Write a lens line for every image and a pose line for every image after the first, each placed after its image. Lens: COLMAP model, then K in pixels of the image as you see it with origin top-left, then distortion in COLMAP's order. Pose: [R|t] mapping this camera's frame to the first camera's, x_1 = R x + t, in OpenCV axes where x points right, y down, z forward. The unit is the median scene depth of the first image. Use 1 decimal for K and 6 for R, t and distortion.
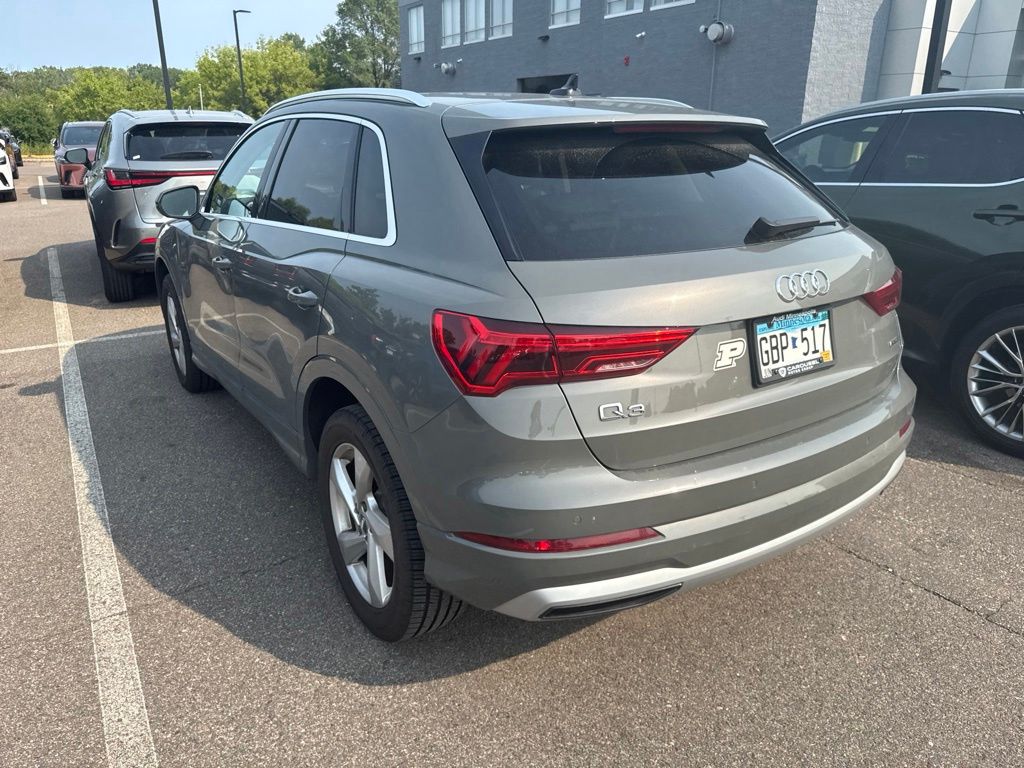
lens RADIAL K [[729.4, 0, 515.7], [0, 729.4, 373.0], [0, 0, 1]] dist [0.016797, -0.018093]
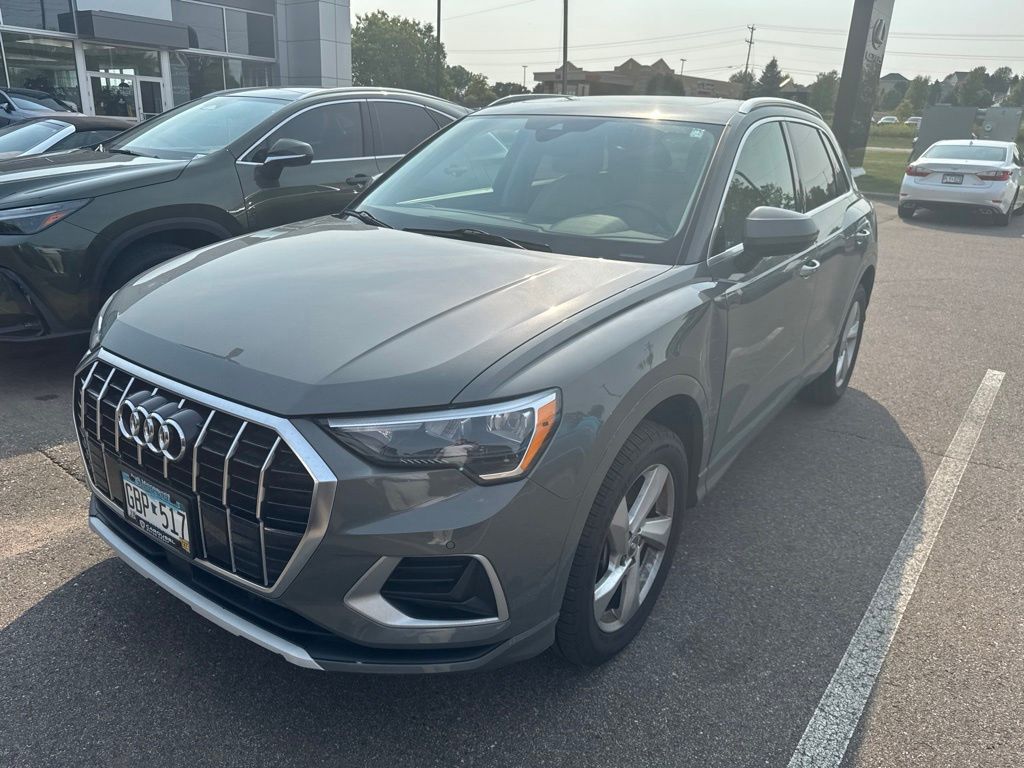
lens RADIAL K [[729.4, 0, 515.7], [0, 729.4, 373.0], [0, 0, 1]] dist [0.016797, -0.018093]
pose [[-0.348966, -0.314313, 0.882853, -1.486291], [0.248748, 0.877216, 0.410629, -0.671642], [-0.903519, 0.362903, -0.227934, 2.053749]]
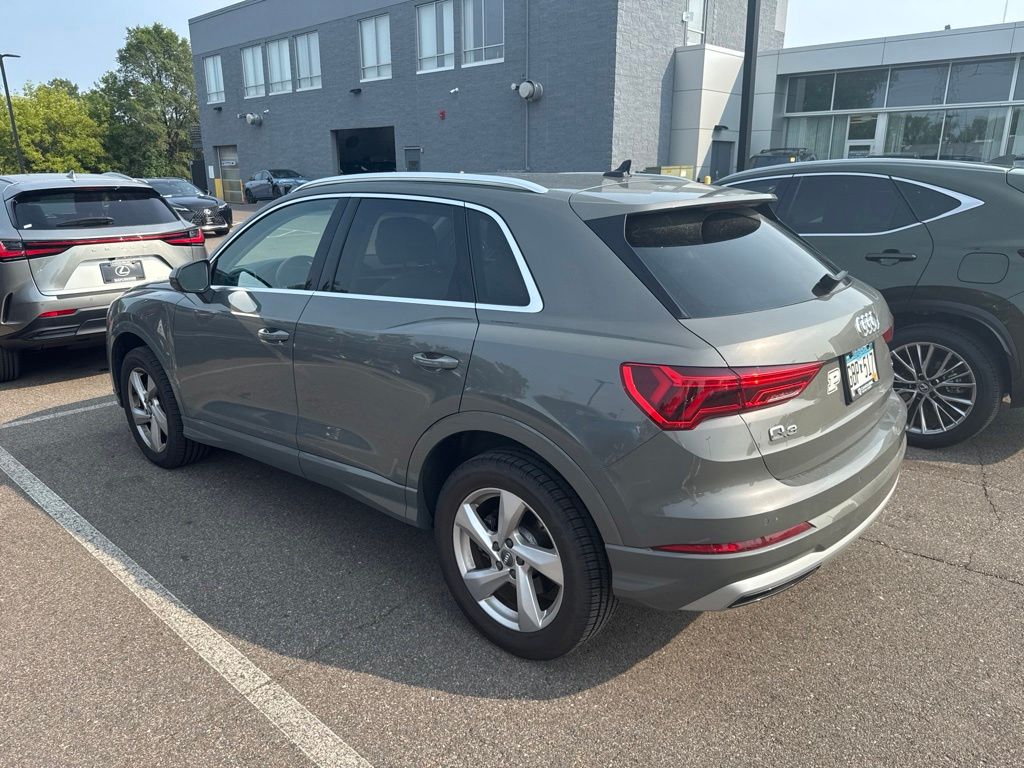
lens RADIAL K [[728.2, 0, 512.0], [0, 728.2, 384.0], [0, 0, 1]] dist [0.008582, -0.004743]
pose [[0.967347, -0.079645, 0.240618, -0.409819], [0.090493, 0.995304, -0.034357, -0.019369], [-0.236752, 0.055010, 0.970012, -0.085524]]
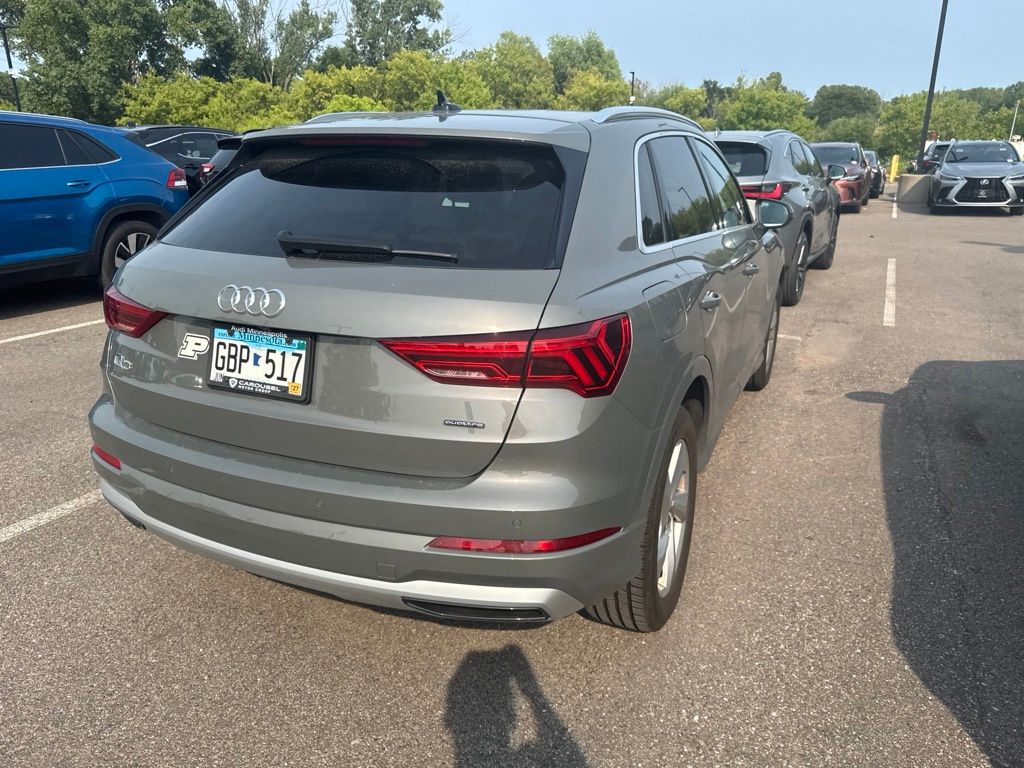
lens RADIAL K [[721.6, 0, 514.2], [0, 721.6, 377.6], [0, 0, 1]] dist [0.009954, -0.012252]
pose [[0.523524, 0.256361, -0.812528, 1.024324], [-0.270280, 0.954373, 0.126968, -0.177406], [0.808004, 0.153140, 0.568926, 0.565021]]
